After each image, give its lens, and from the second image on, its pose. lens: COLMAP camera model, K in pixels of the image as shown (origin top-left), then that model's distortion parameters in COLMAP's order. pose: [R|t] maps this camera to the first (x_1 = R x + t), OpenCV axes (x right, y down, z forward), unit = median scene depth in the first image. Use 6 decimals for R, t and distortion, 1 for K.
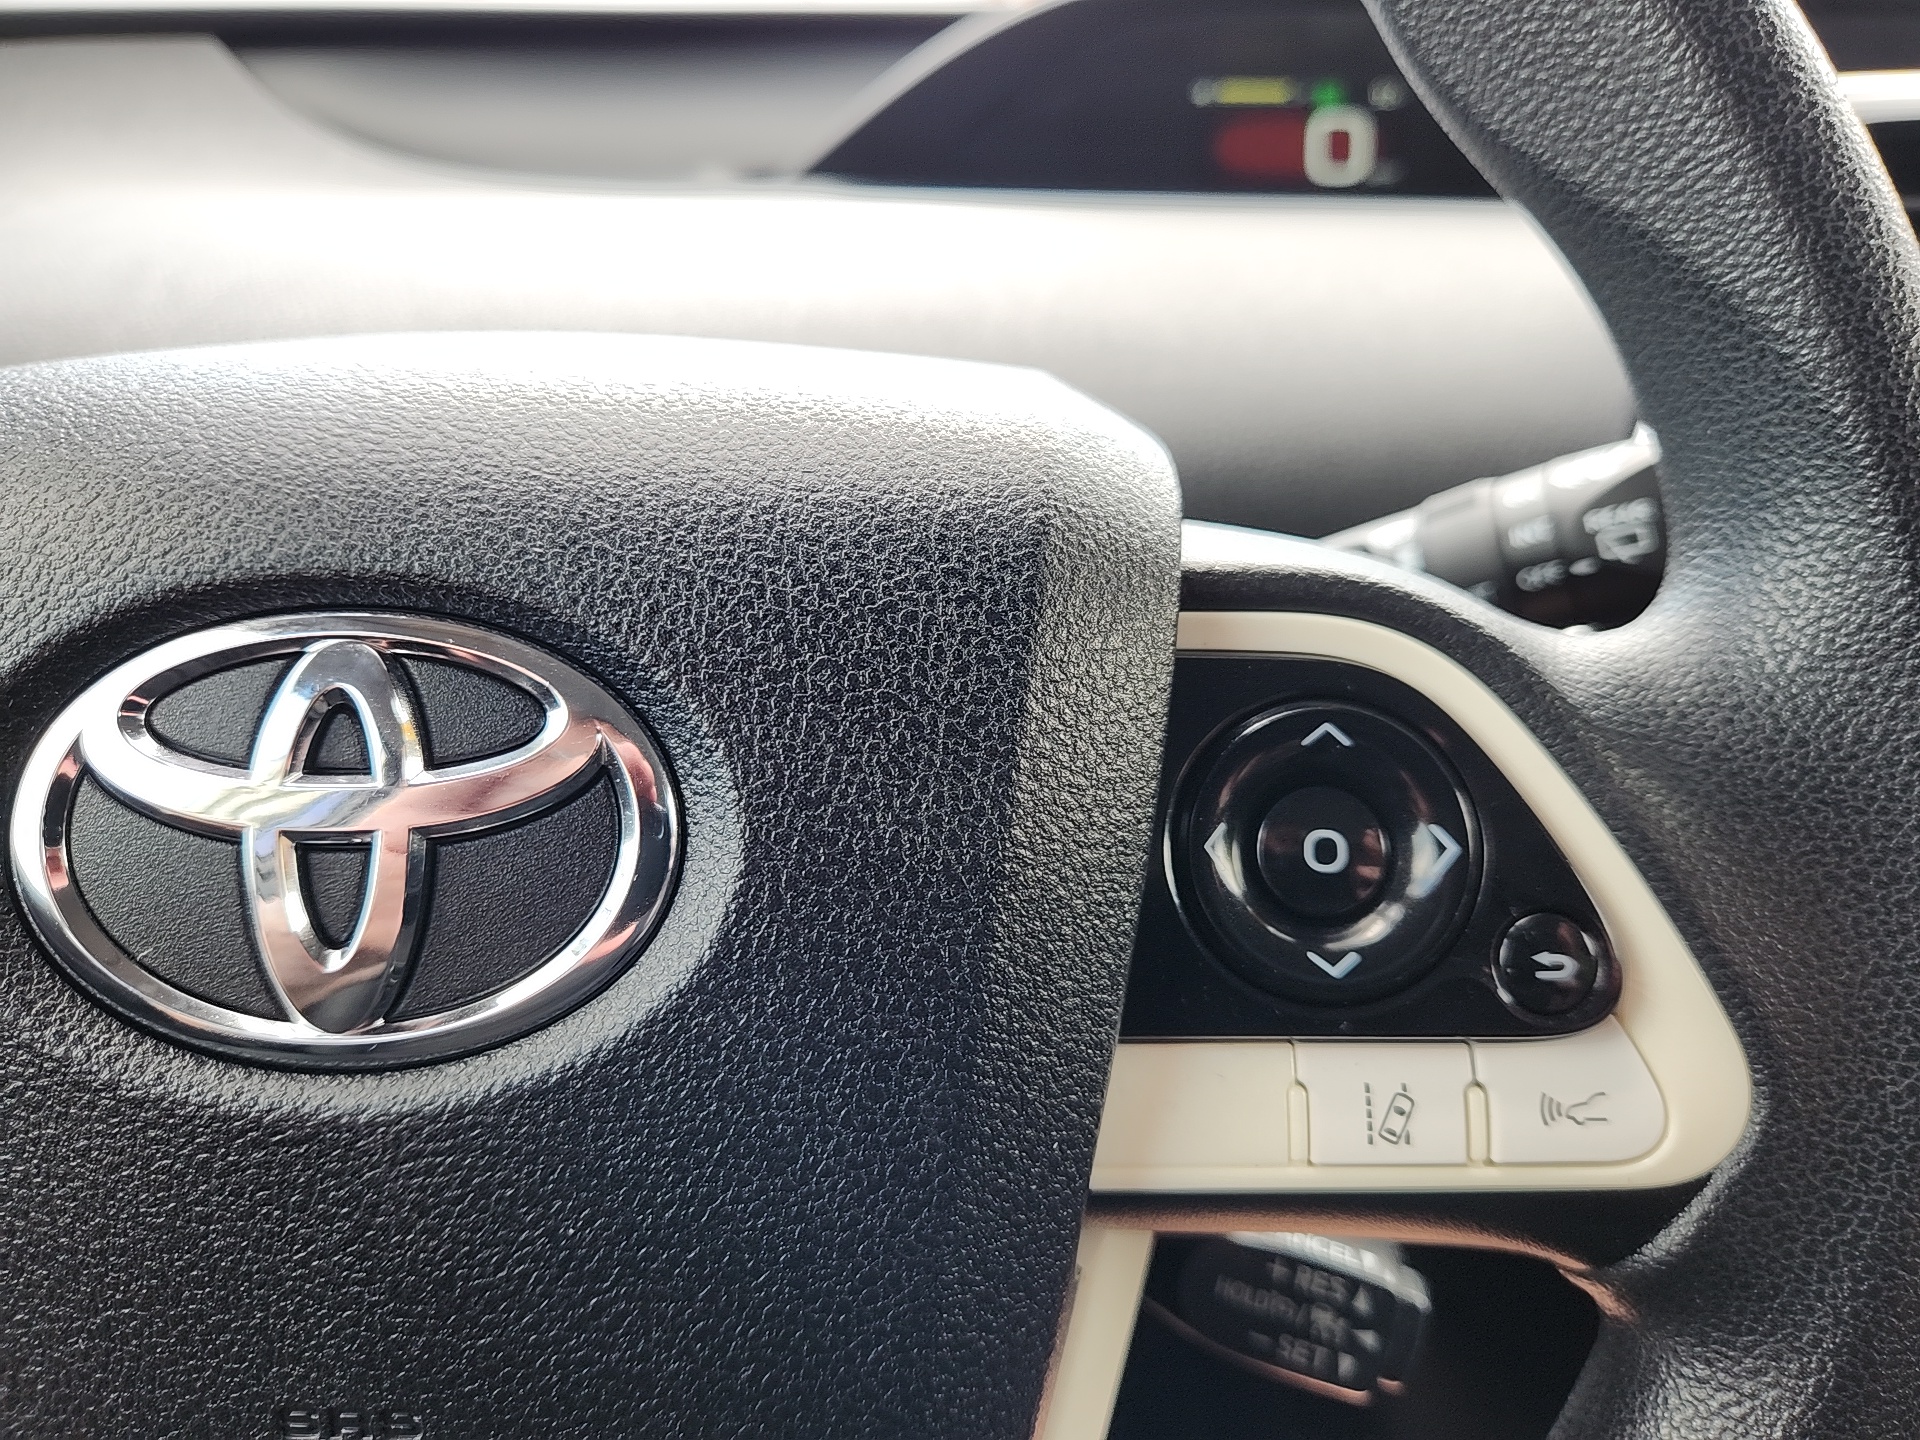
lens RADIAL K [[1479.3, 0, 960.0], [0, 1479.3, 720.0], [0, 0, 1]] dist [0.003337, -0.011740]
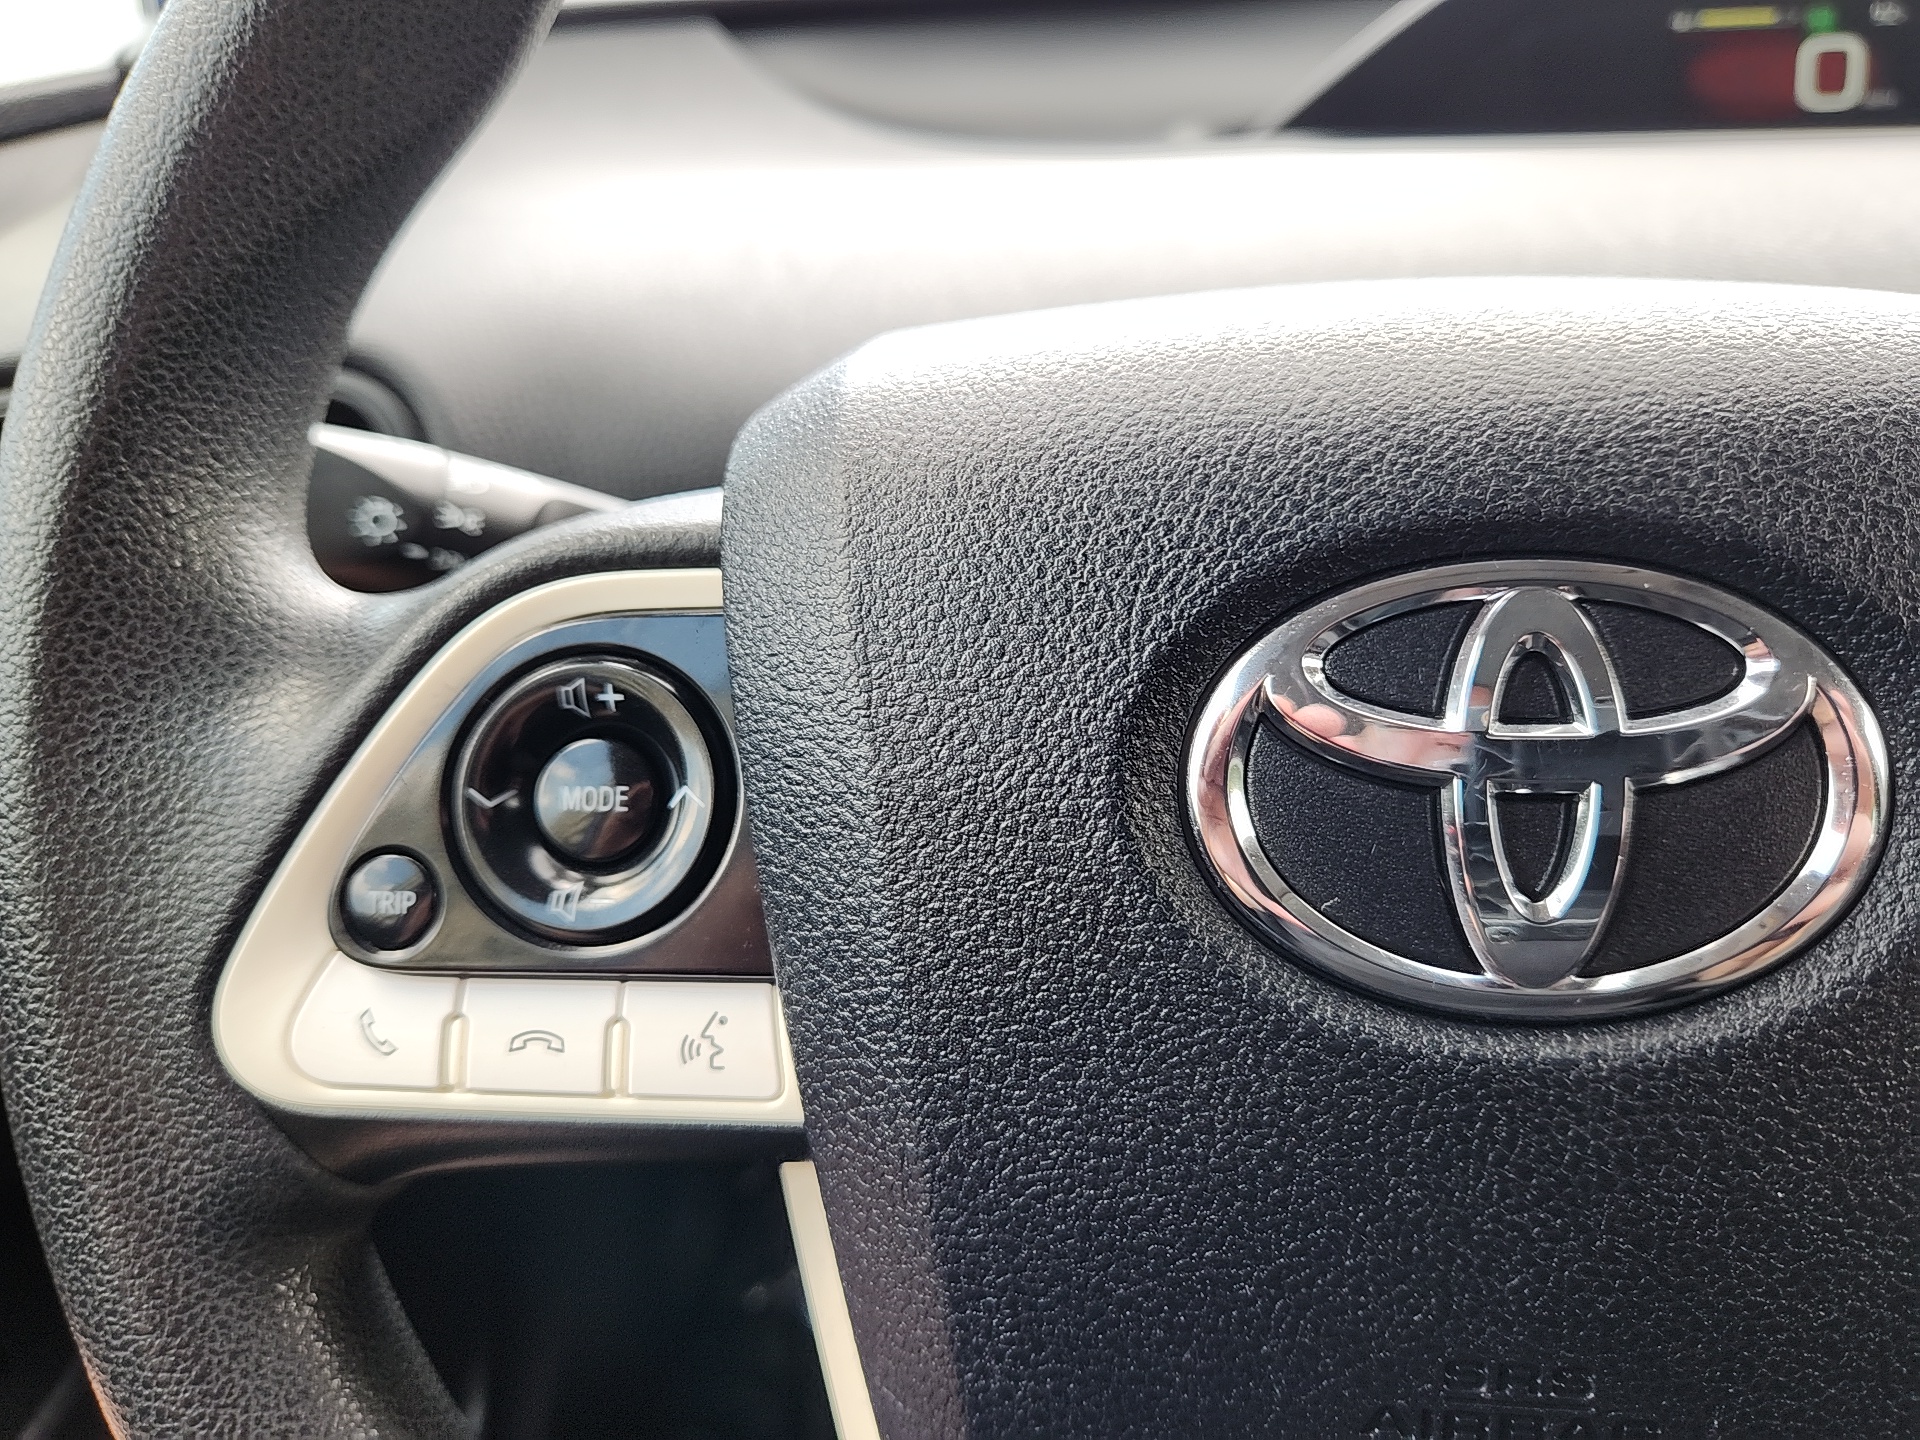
lens RADIAL K [[1479.3, 0, 960.0], [0, 1479.3, 720.0], [0, 0, 1]] dist [0.003337, -0.011740]
pose [[0.992557, -0.003861, -0.121719, -0.669014], [0.006049, 0.999827, 0.017617, 0.014891], [0.121630, -0.018222, 0.992408, -0.018918]]
